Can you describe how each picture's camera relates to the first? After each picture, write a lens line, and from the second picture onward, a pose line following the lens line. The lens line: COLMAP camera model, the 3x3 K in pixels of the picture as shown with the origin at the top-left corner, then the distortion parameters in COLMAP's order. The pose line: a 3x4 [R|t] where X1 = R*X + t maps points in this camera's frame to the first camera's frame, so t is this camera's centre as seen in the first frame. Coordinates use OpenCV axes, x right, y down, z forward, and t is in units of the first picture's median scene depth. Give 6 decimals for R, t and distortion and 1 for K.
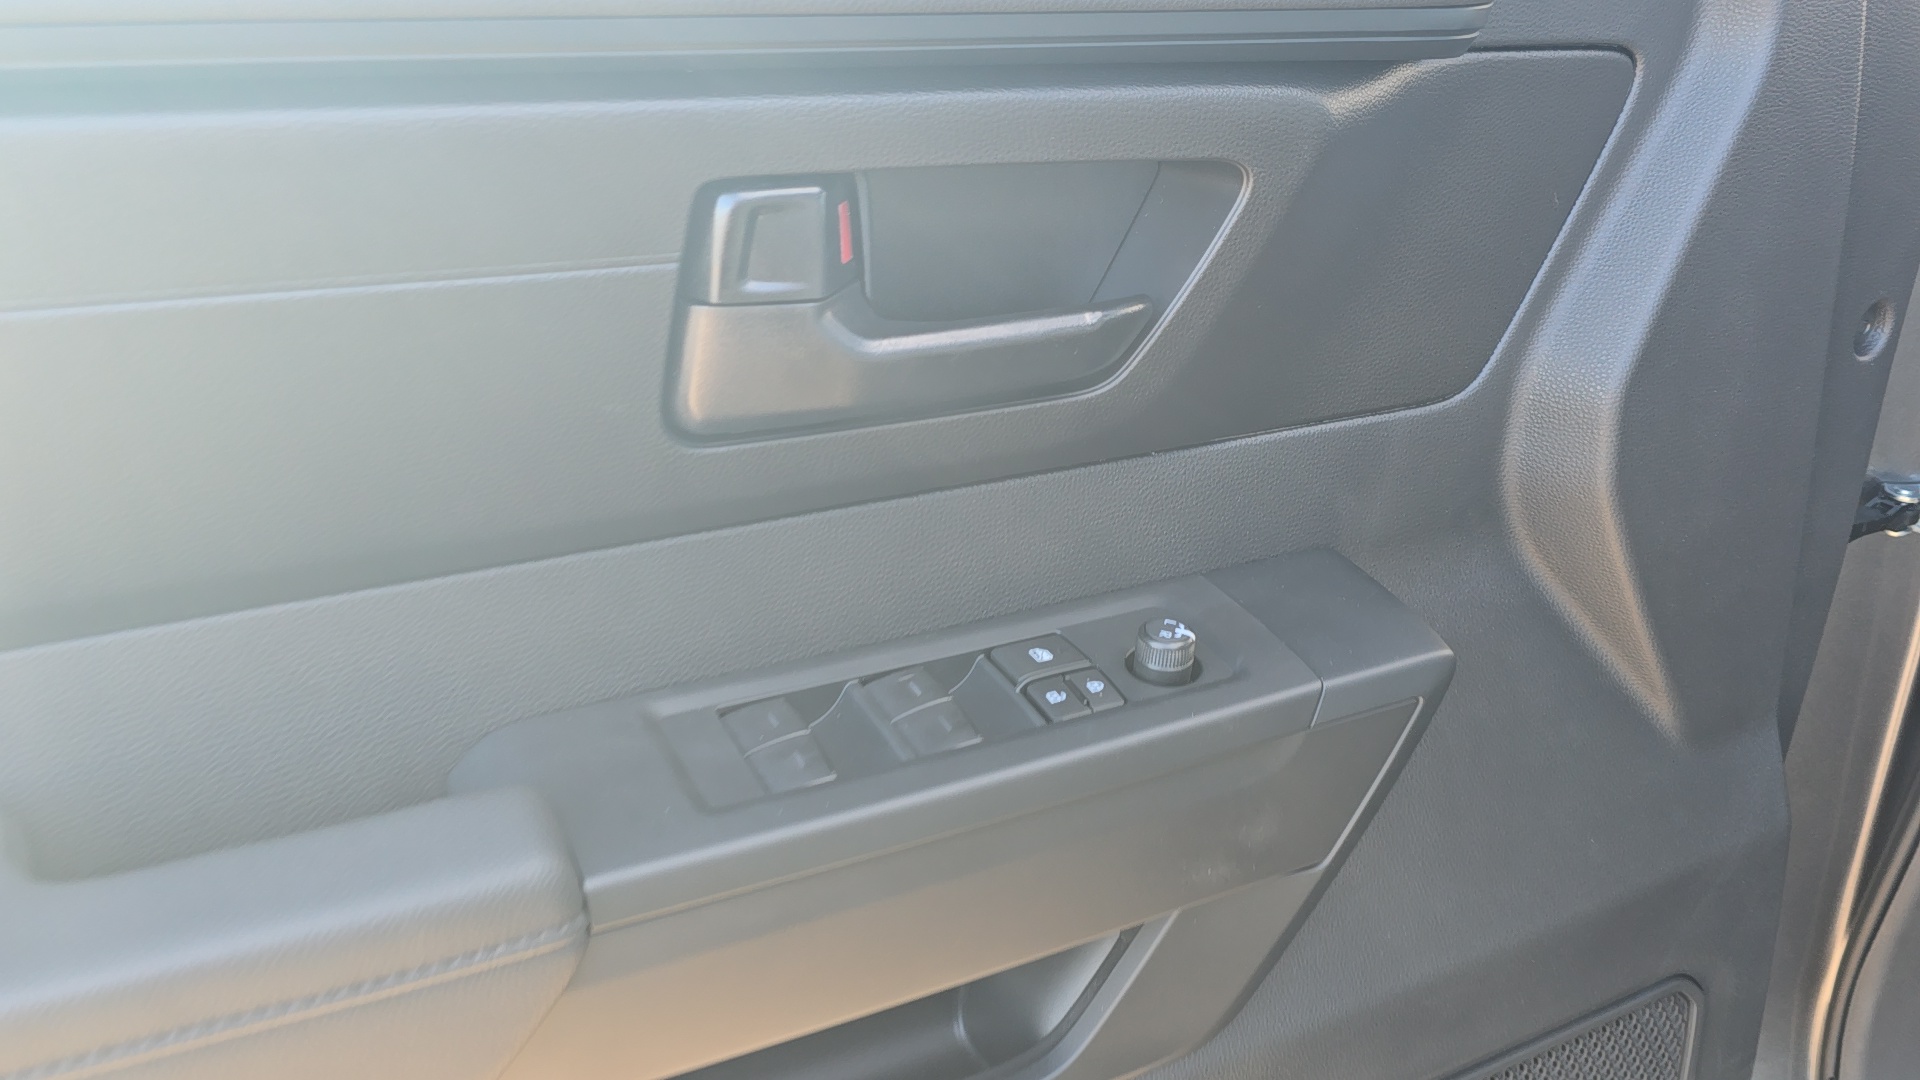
lens RADIAL K [[1605.6, 0, 970.4], [0, 1605.6, 535.2], [0, 0, 1]] dist [-0.013365, 0.003799]
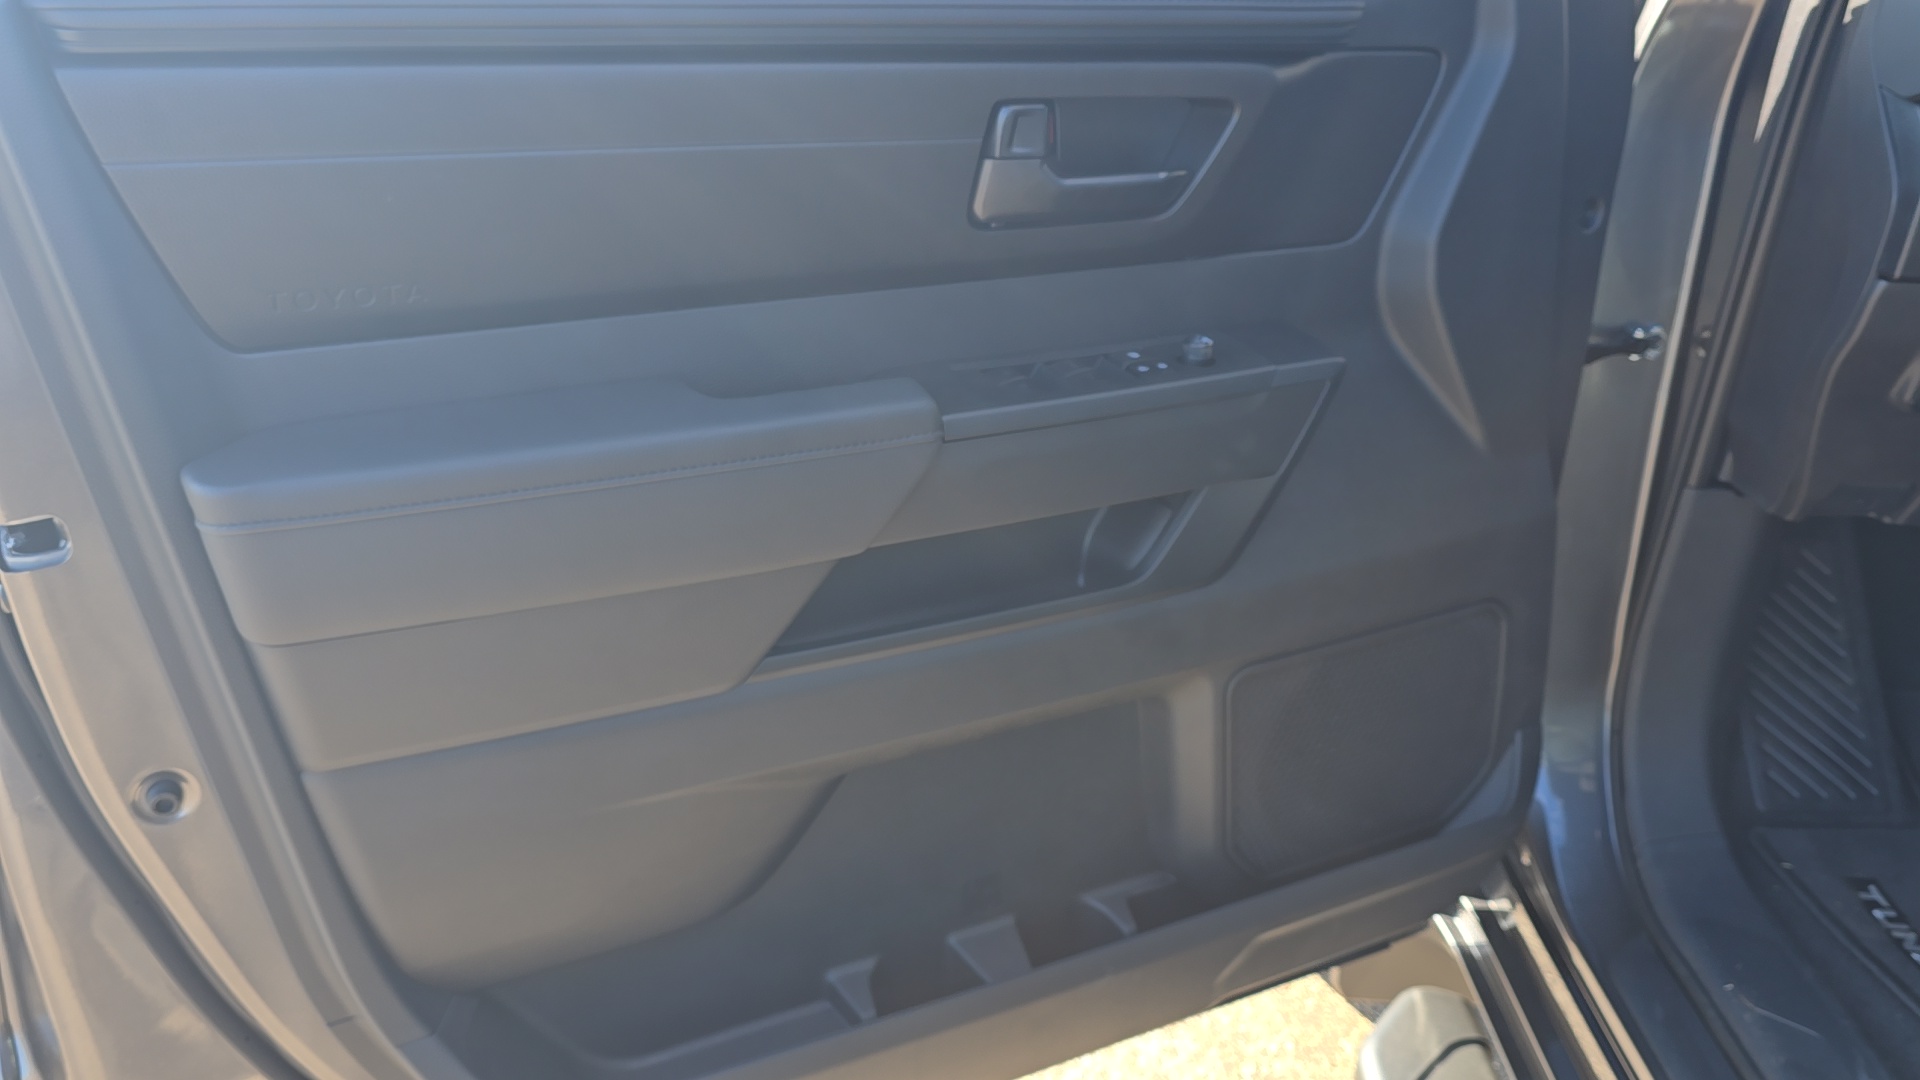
lens RADIAL K [[1605.6, 0, 970.4], [0, 1605.6, 535.2], [0, 0, 1]] dist [-0.013365, 0.003799]
pose [[0.999880, -0.002639, 0.015266, -0.191447], [0.003031, 0.999664, -0.025745, 0.355615], [-0.015193, 0.025788, 0.999552, -0.980963]]
